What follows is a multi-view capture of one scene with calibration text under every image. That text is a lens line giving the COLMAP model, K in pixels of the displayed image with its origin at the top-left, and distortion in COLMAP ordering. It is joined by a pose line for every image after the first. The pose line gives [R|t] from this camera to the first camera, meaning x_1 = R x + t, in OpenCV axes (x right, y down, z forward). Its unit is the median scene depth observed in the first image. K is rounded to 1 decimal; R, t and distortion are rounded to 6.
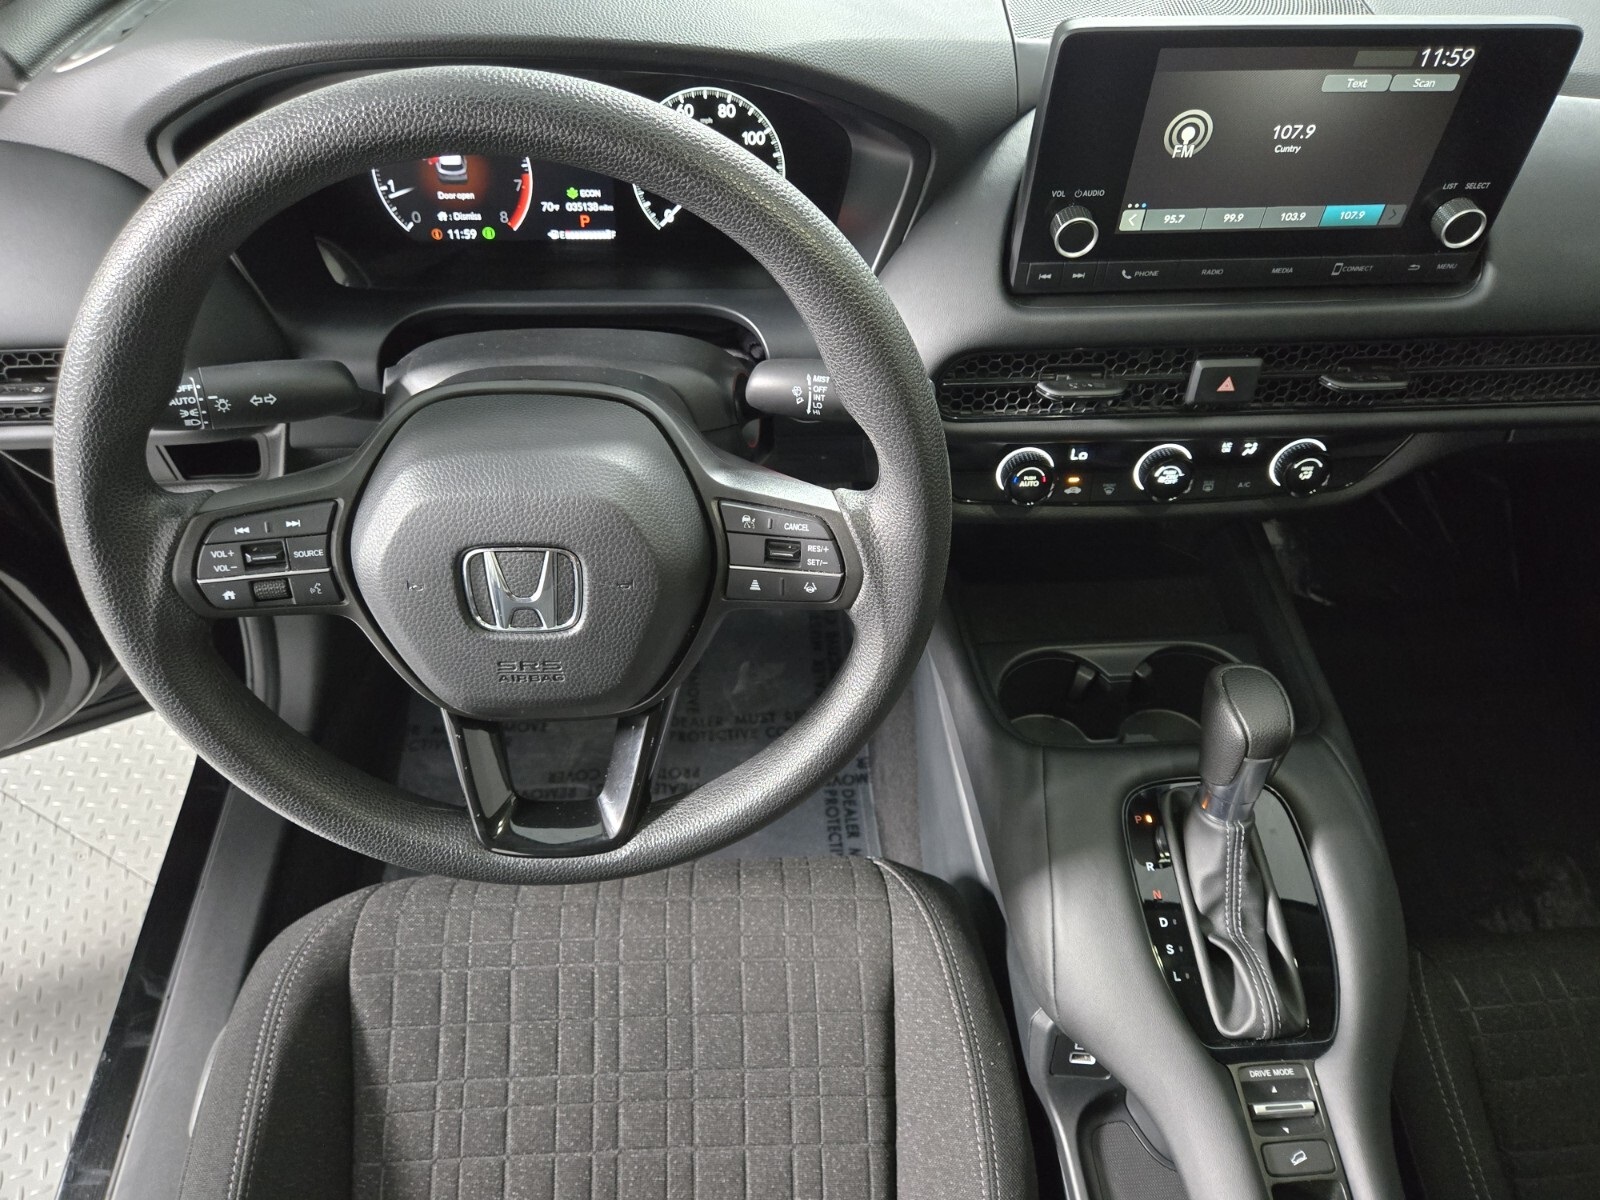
lens RADIAL K [[1087.9, 0, 813.2], [0, 1087.9, 598.5], [0, 0, 1]] dist [0.051757, -0.060179]
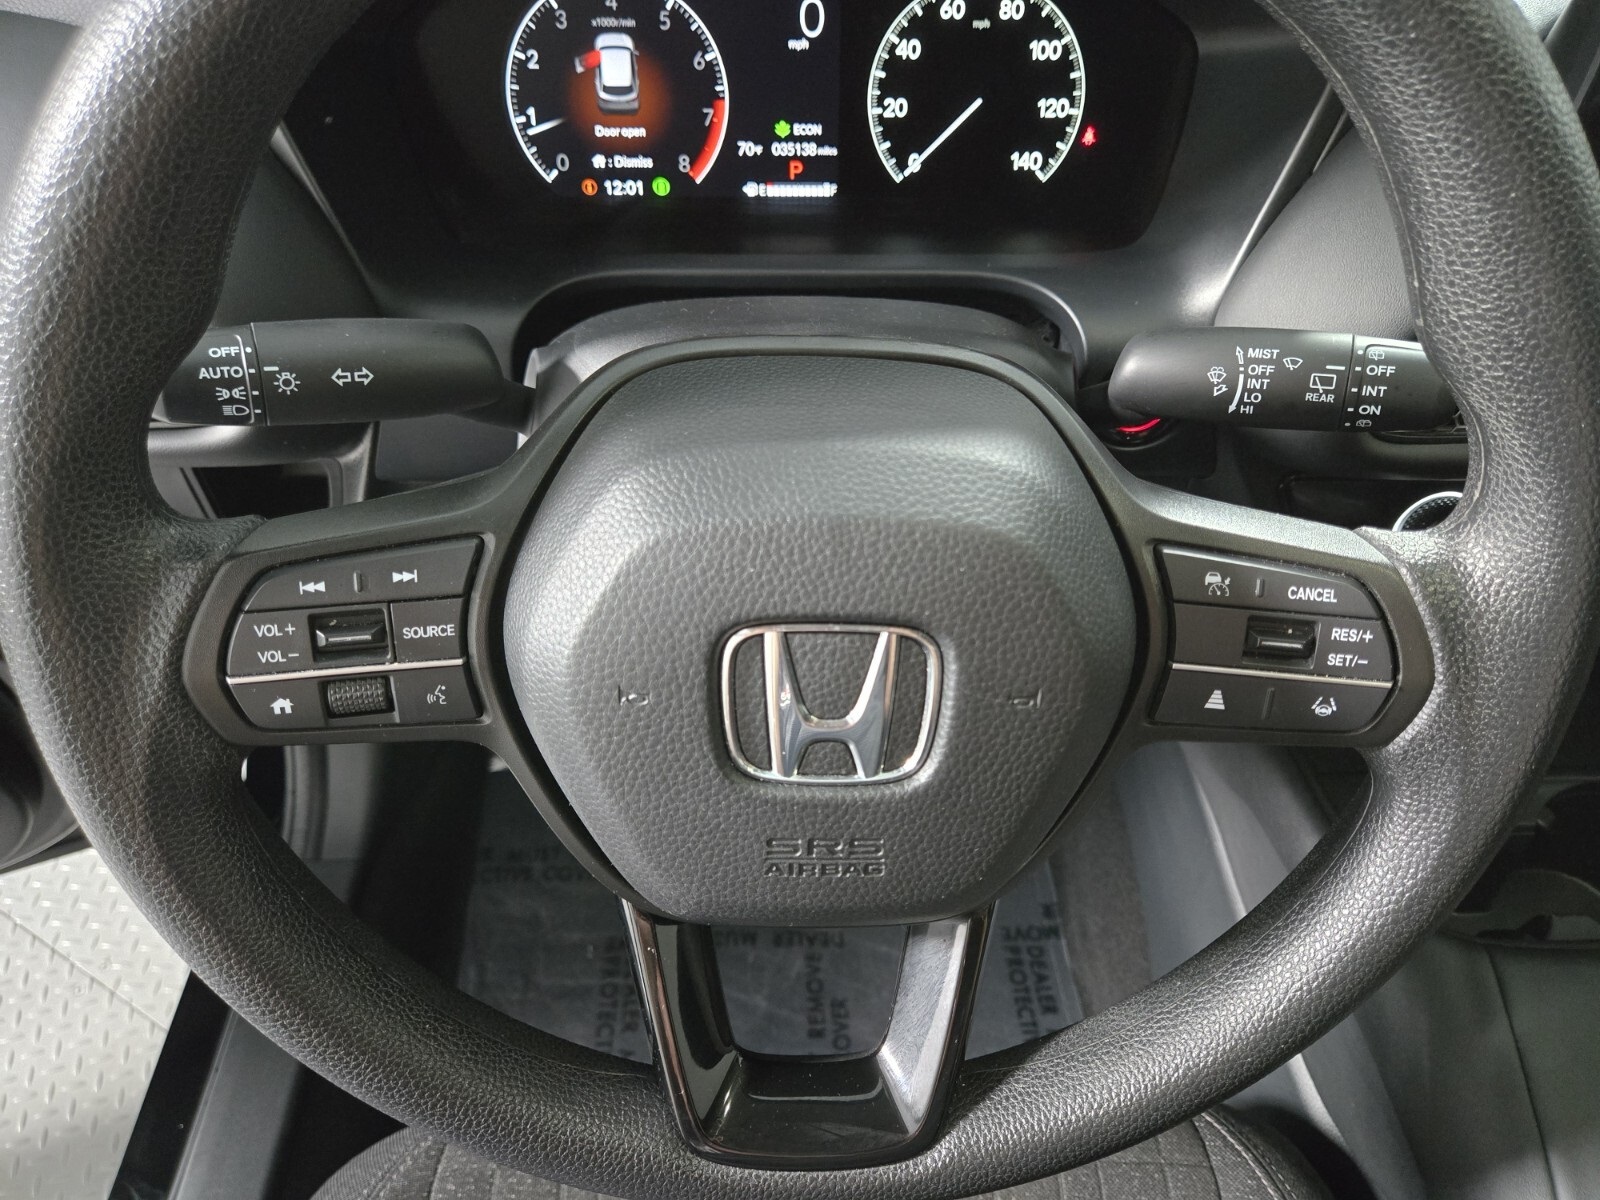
lens RADIAL K [[1107.0, 0, 820.2], [0, 1107.0, 599.2], [0, 0, 1]] dist [0.030086, -0.039699]
pose [[0.999533, 0.012994, -0.027670, -0.193551], [-0.015160, 0.996712, -0.079599, -0.012327], [0.026544, 0.079981, 0.996443, 0.350214]]
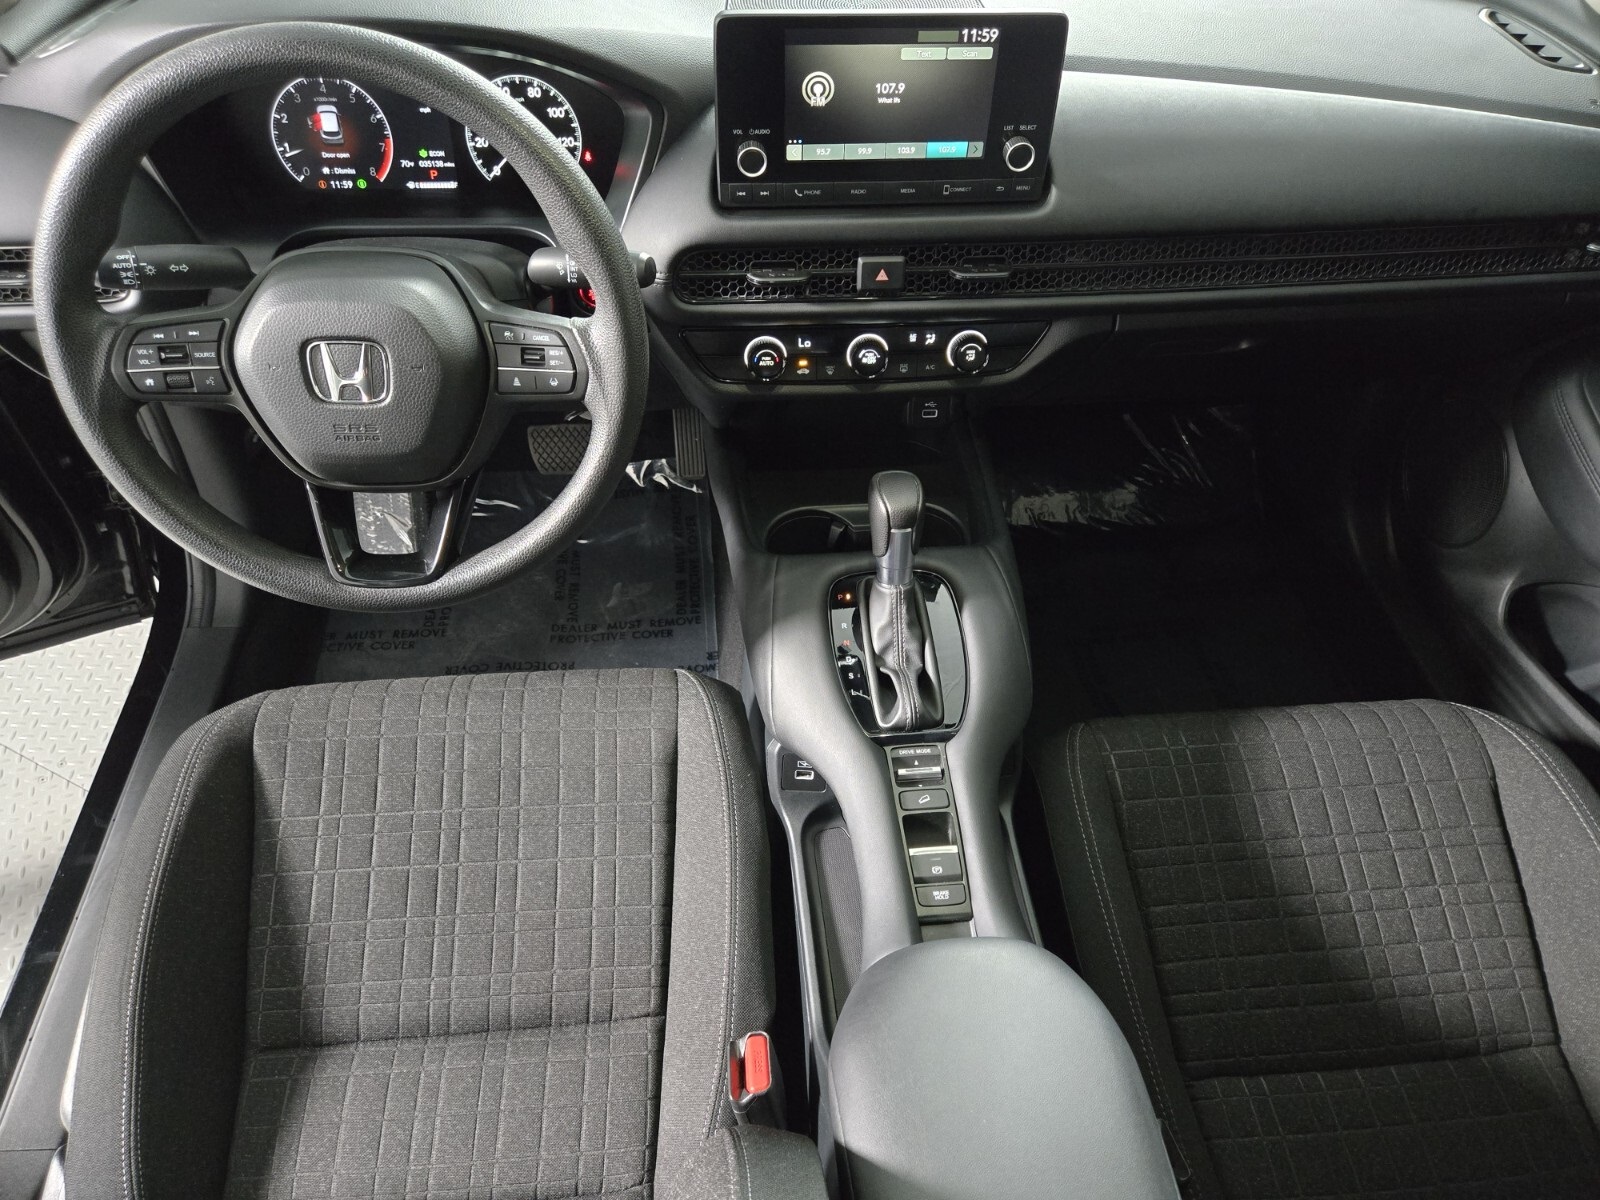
lens RADIAL K [[1070.4, 0, 818.3], [0, 1070.4, 597.2], [0, 0, 1]] dist [0.059219, -0.059454]
pose [[0.999389, -0.018437, 0.029695, 0.247636], [0.020128, 0.998131, -0.057702, 0.300526], [-0.028575, 0.058264, 0.997892, -0.362840]]
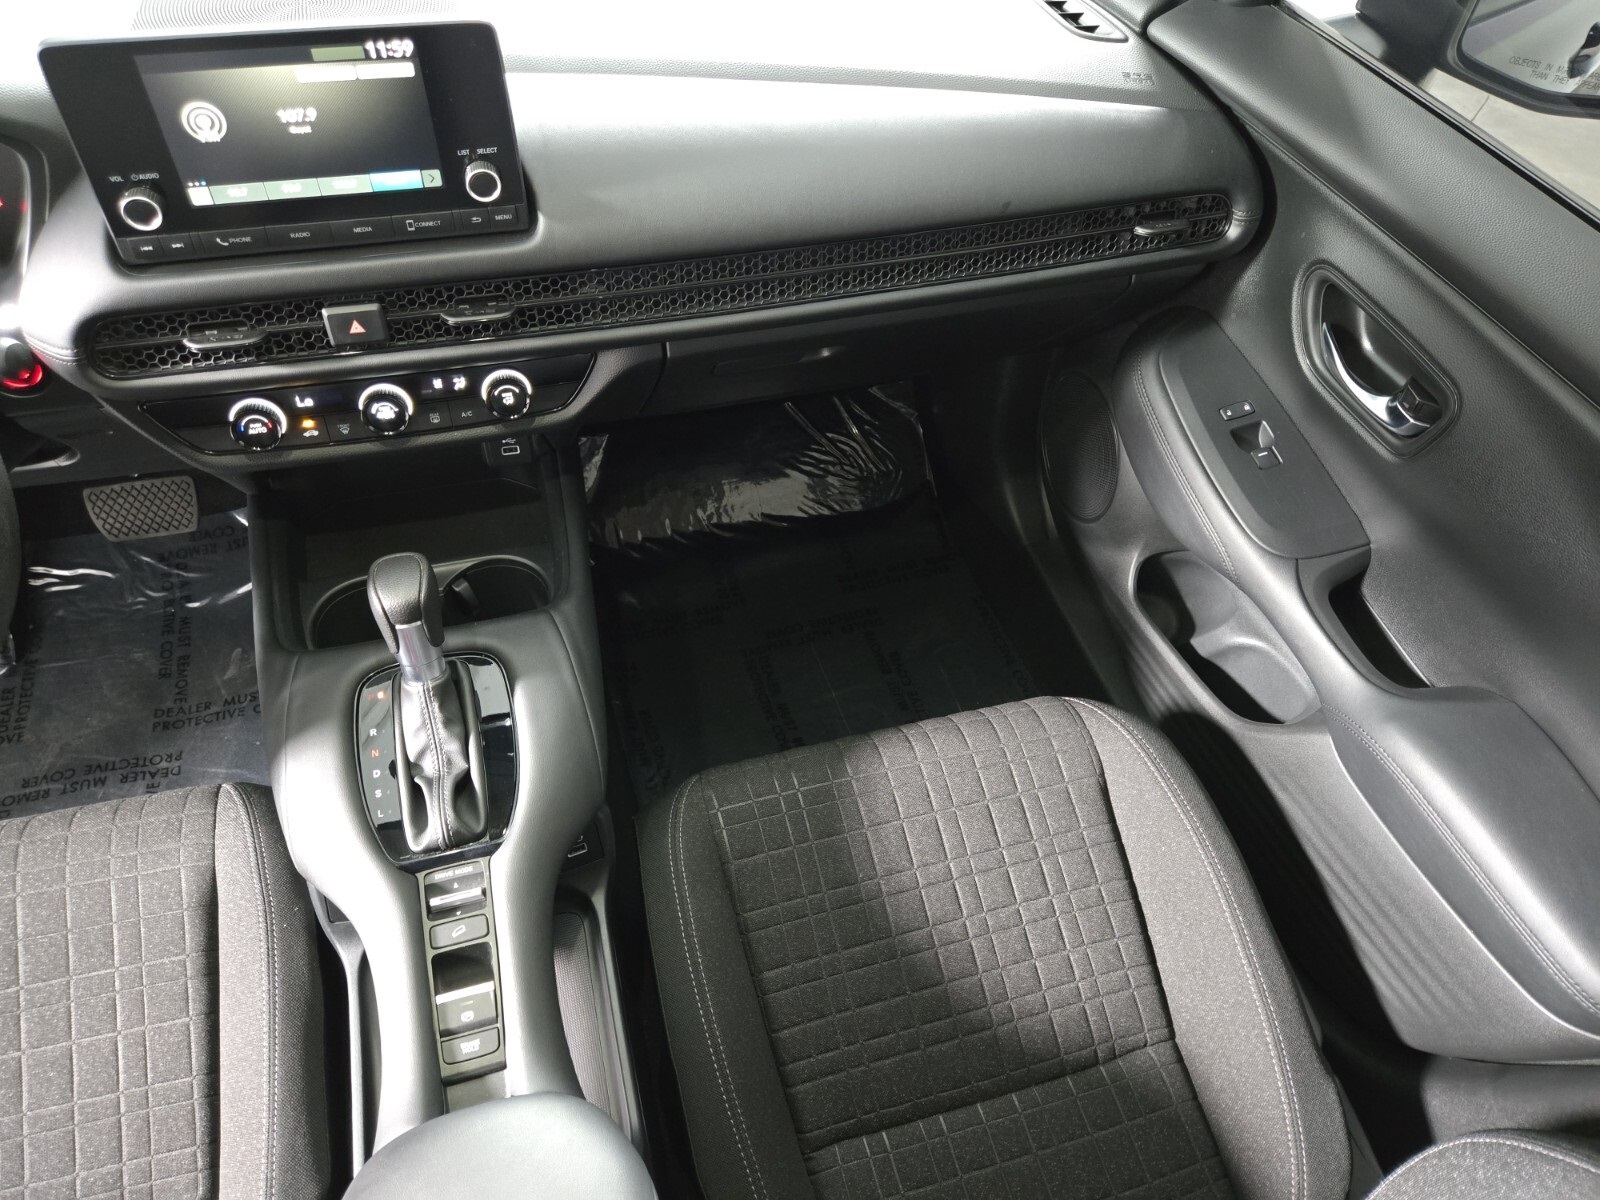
lens RADIAL K [[1066.6, 0, 807.2], [0, 1066.6, 603.0], [0, 0, 1]] dist [0.065592, -0.066322]
pose [[0.974687, -0.142116, 0.172591, 0.618857], [0.142224, 0.989764, 0.011804, 0.165909], [-0.172502, 0.013042, 0.984923, -0.263793]]
